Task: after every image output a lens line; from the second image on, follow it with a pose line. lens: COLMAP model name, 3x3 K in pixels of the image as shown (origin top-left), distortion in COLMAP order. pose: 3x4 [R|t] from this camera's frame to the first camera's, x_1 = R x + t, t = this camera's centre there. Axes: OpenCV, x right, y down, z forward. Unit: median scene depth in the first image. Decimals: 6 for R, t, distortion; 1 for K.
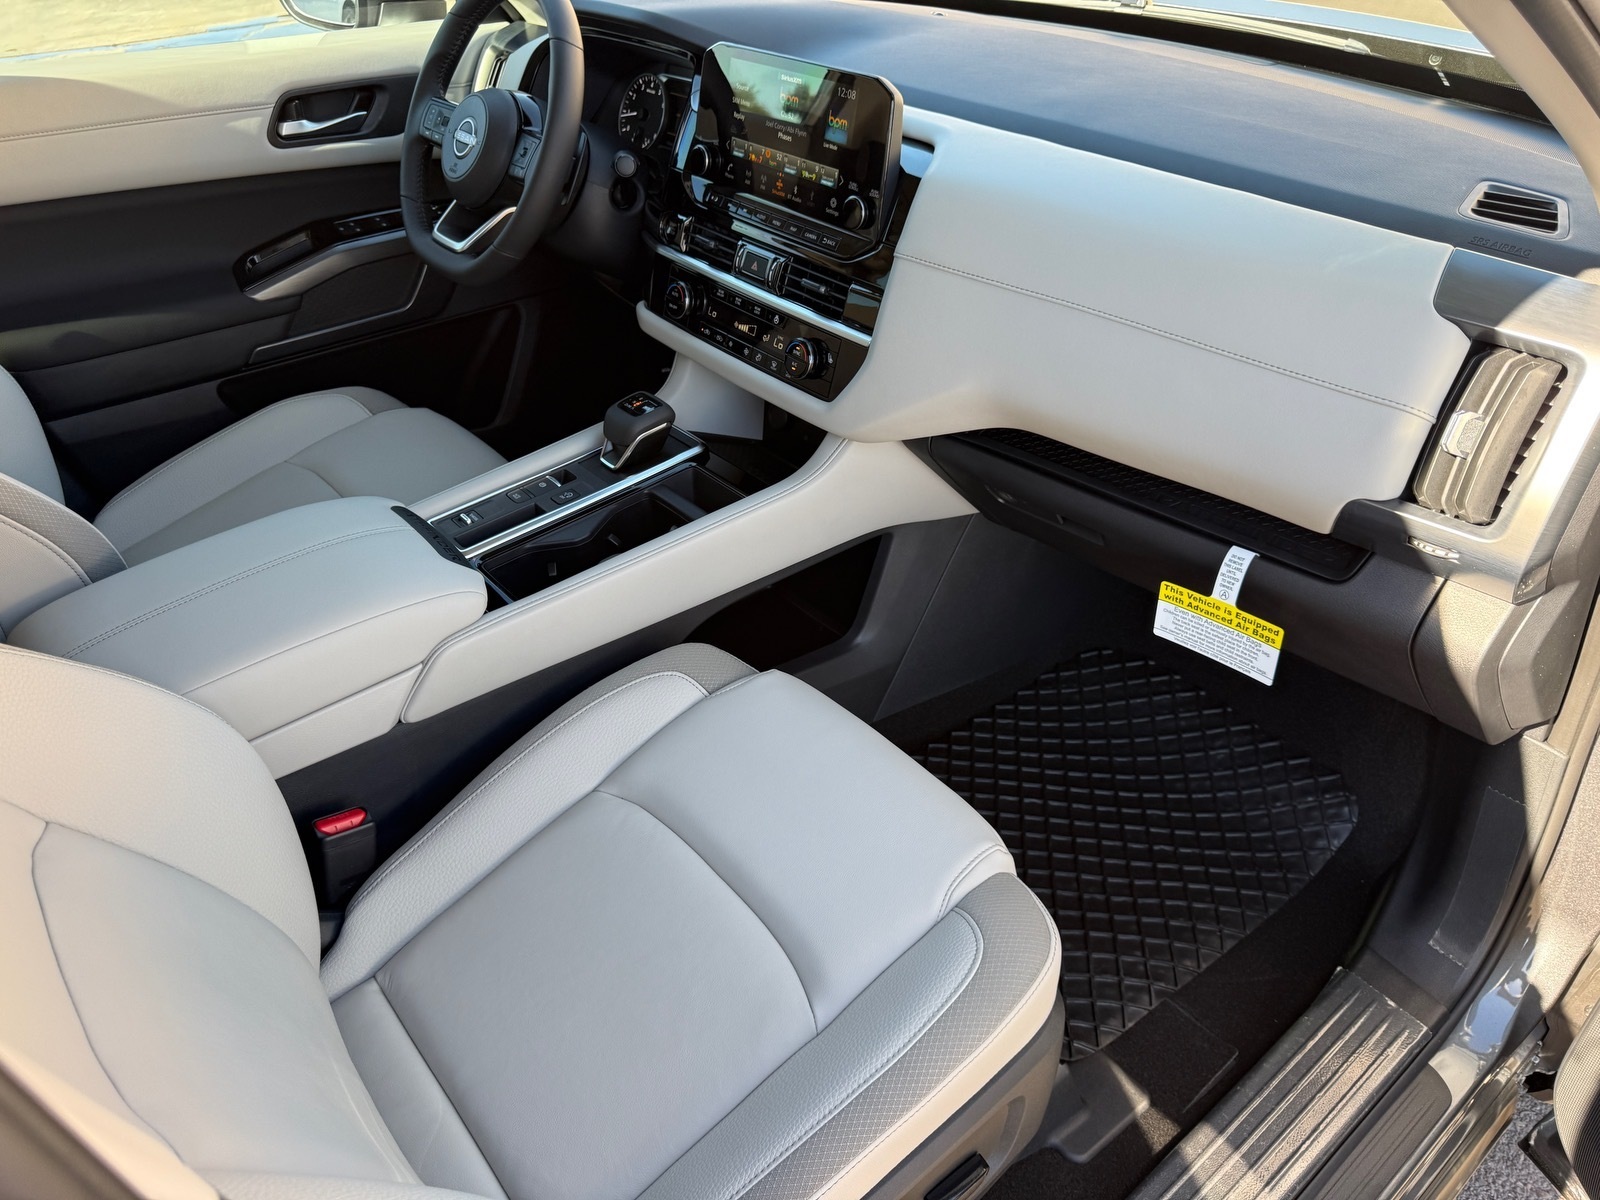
lens RADIAL K [[1139.8, 0, 800.0], [0, 1139.8, 600.0], [0, 0, 1]] dist [0.026498, -0.057800]
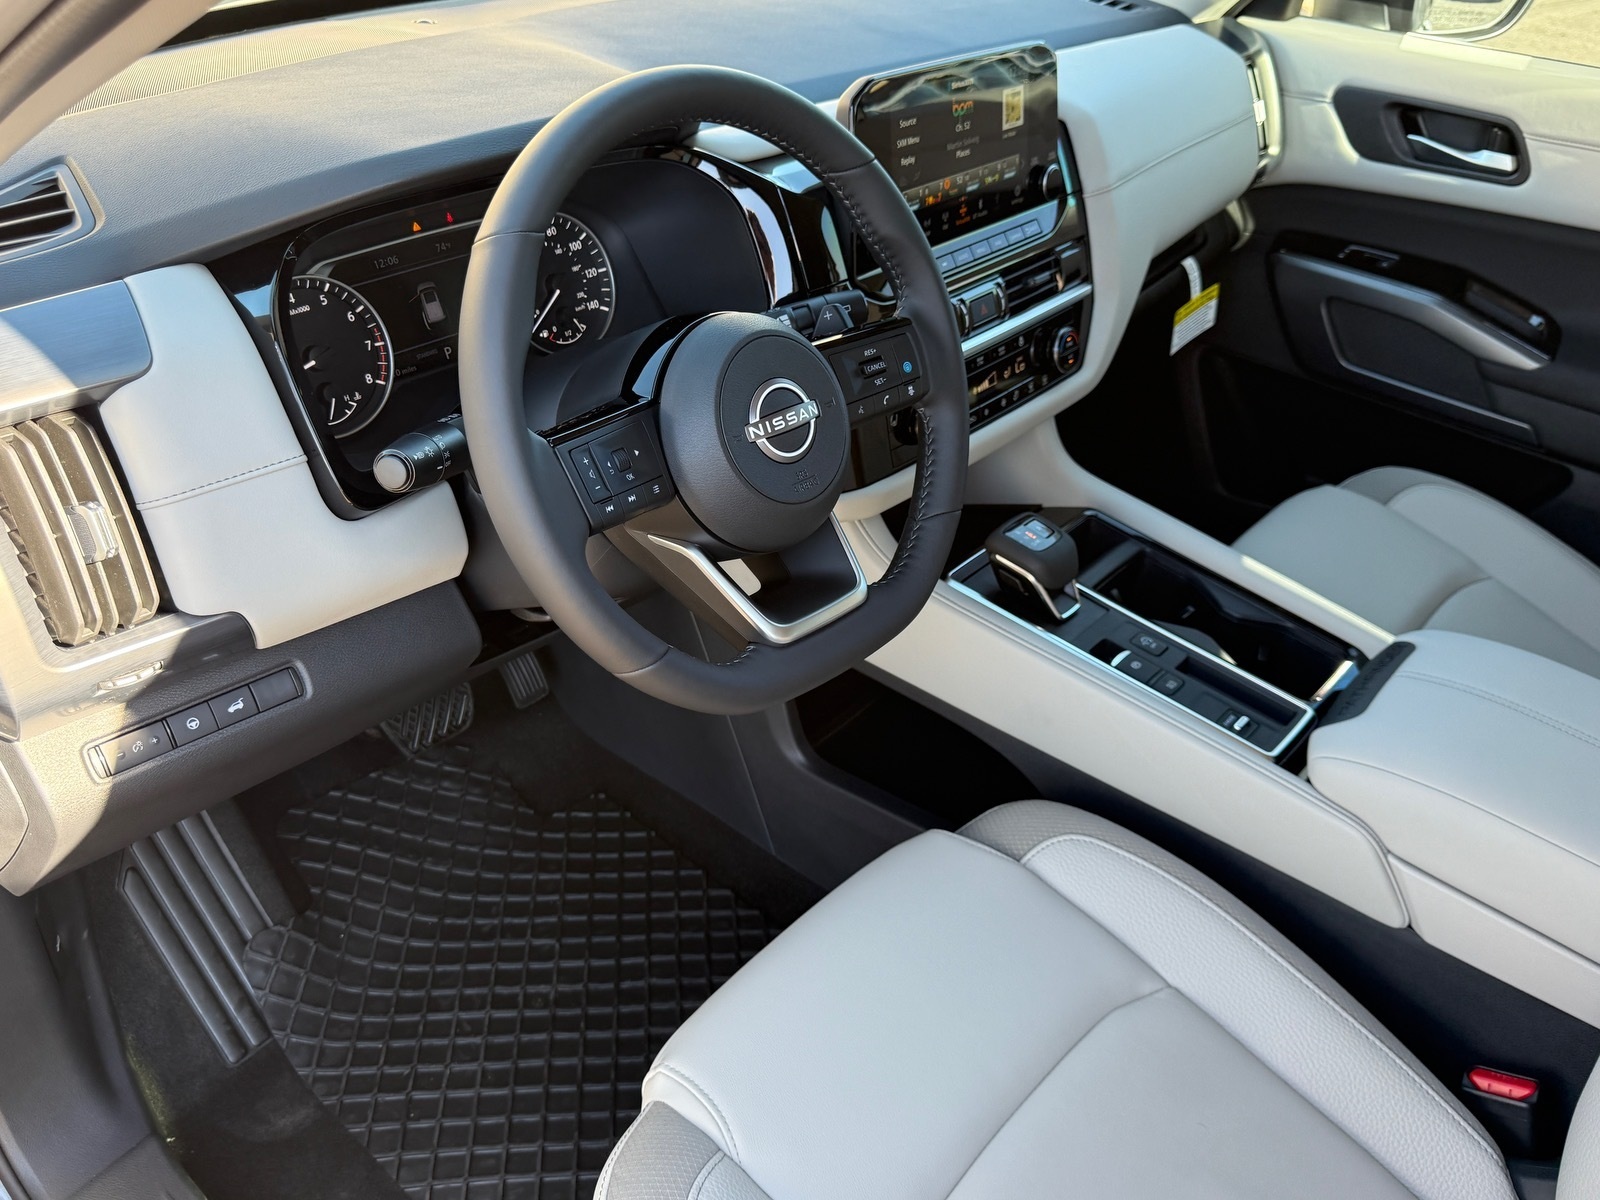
lens RADIAL K [[1332.7, 0, 800.0], [0, 1332.7, 600.0], [0, 0, 1]] dist [0.108441, -0.181211]
pose [[-0.156397, -0.566989, 0.808742, -0.972374], [0.508137, 0.655955, 0.558139, -0.806042], [-0.846957, 0.498243, 0.185518, 1.096888]]
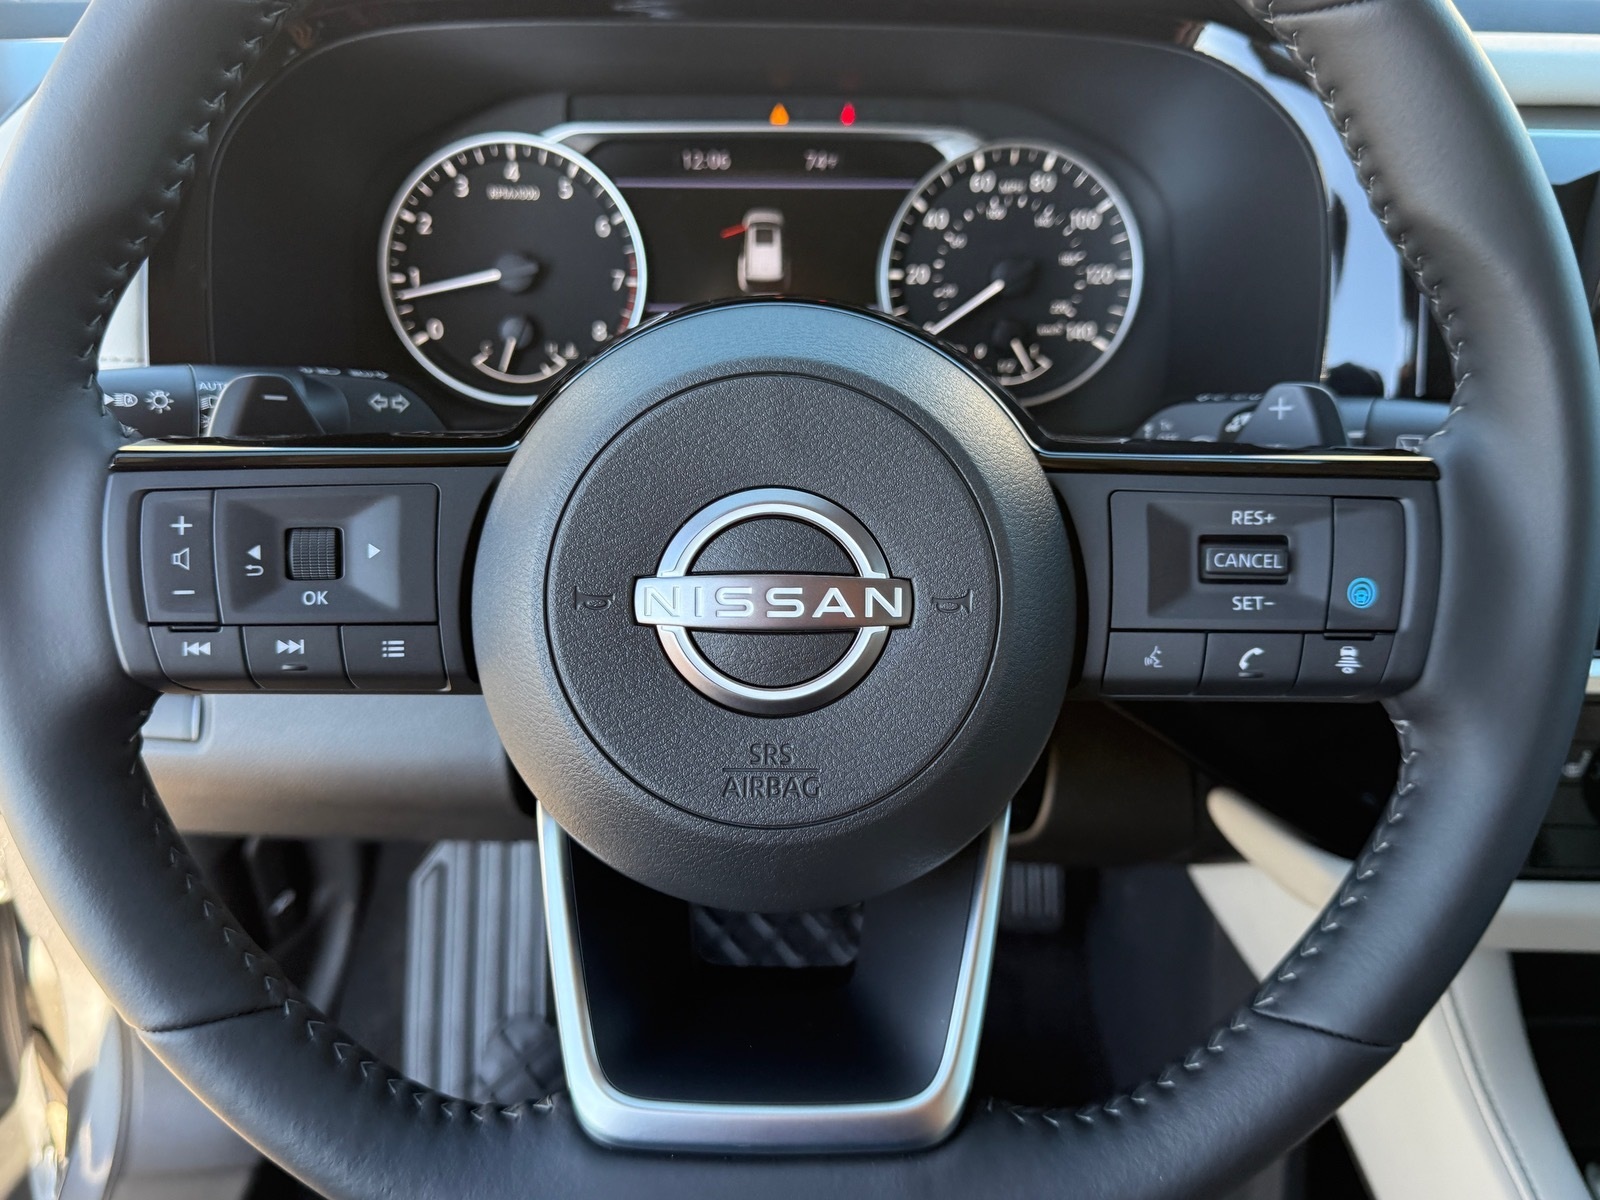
lens RADIAL K [[1355.8, 0, 800.0], [0, 1355.8, 600.0], [0, 0, 1]] dist [0.173665, -0.476121]
pose [[0.635925, -0.414152, 0.651213, -0.521373], [0.431749, 0.890327, 0.144608, -0.521341], [-0.639682, 0.189200, 0.744990, 0.990525]]
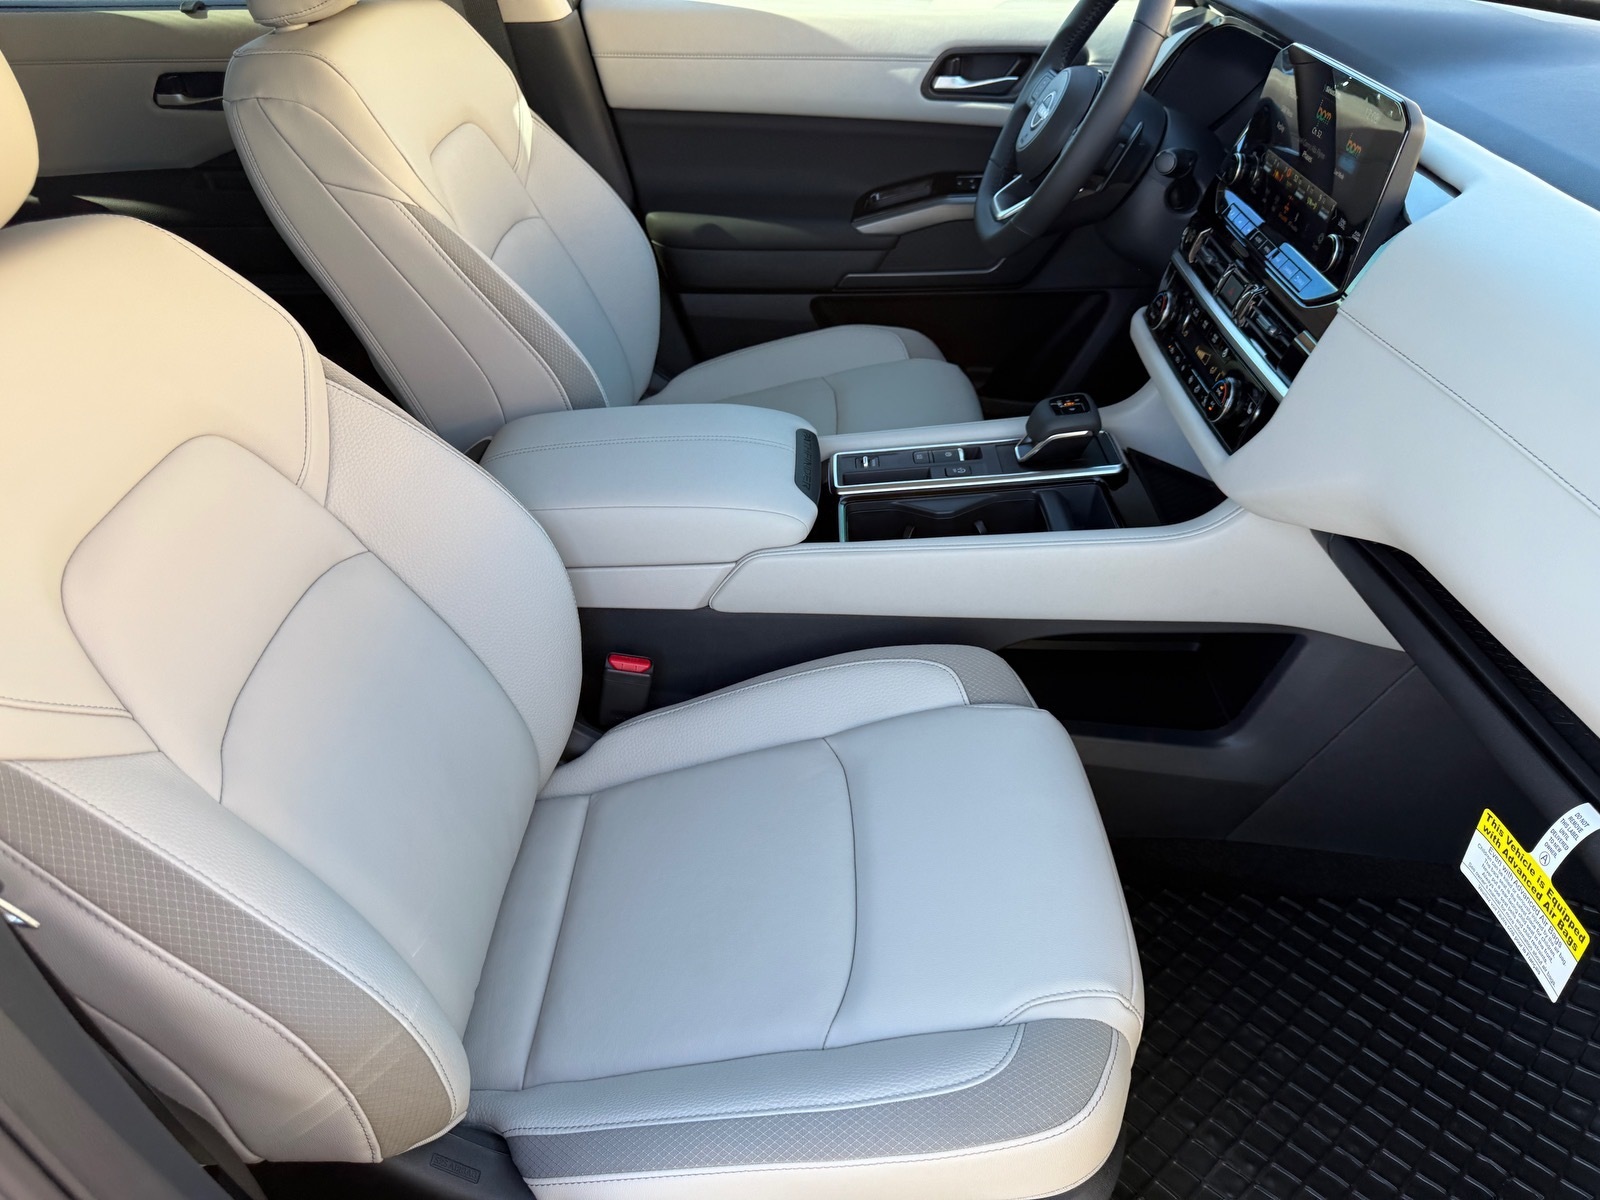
lens RADIAL K [[1139.8, 0, 800.0], [0, 1139.8, 600.0], [0, 0, 1]] dist [0.026498, -0.057800]
pose [[0.762206, 0.367678, -0.532781, 0.282606], [-0.362114, 0.924392, 0.119887, -0.060407], [0.536578, 0.101548, 0.837718, 0.105674]]
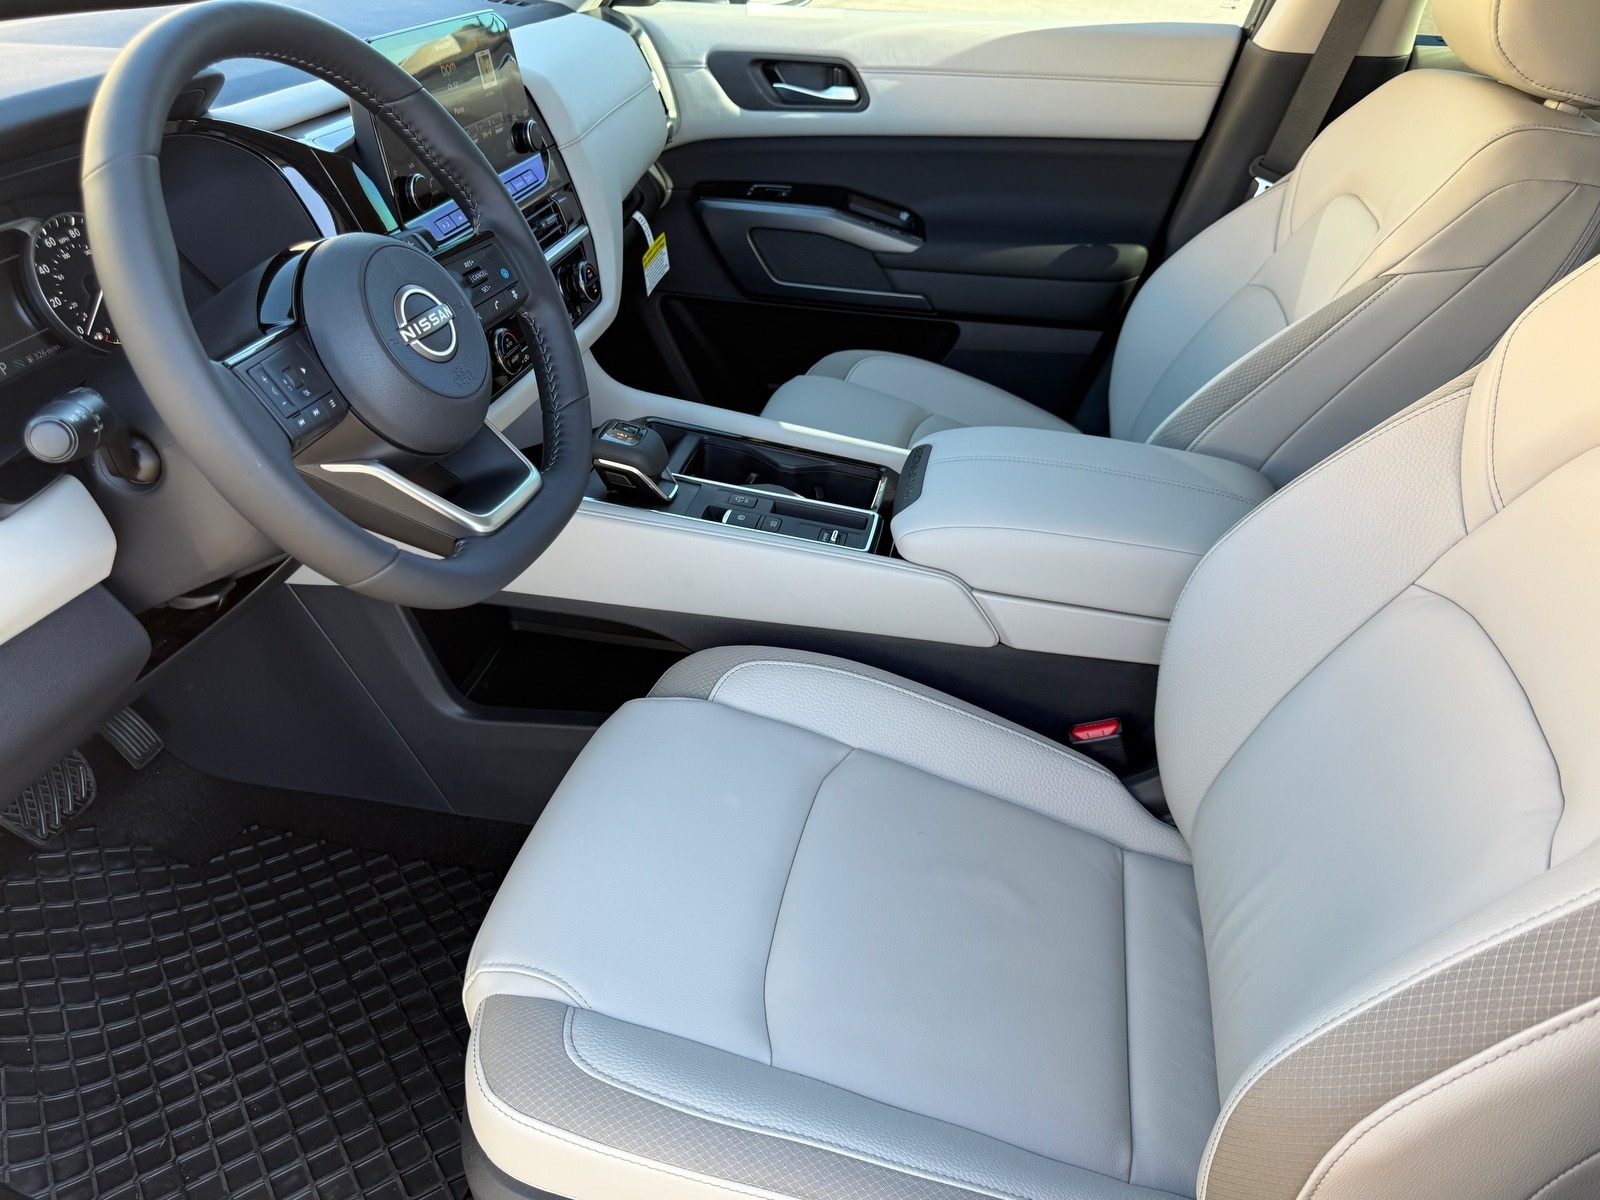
lens RADIAL K [[1199.5, 0, 800.0], [0, 1199.5, 600.0], [0, 0, 1]] dist [0.073283, -0.115985]
pose [[-0.616509, -0.440495, 0.652595, -0.981601], [0.417309, 0.520043, 0.745257, -0.813563], [-0.667660, 0.731791, -0.136789, 1.251435]]
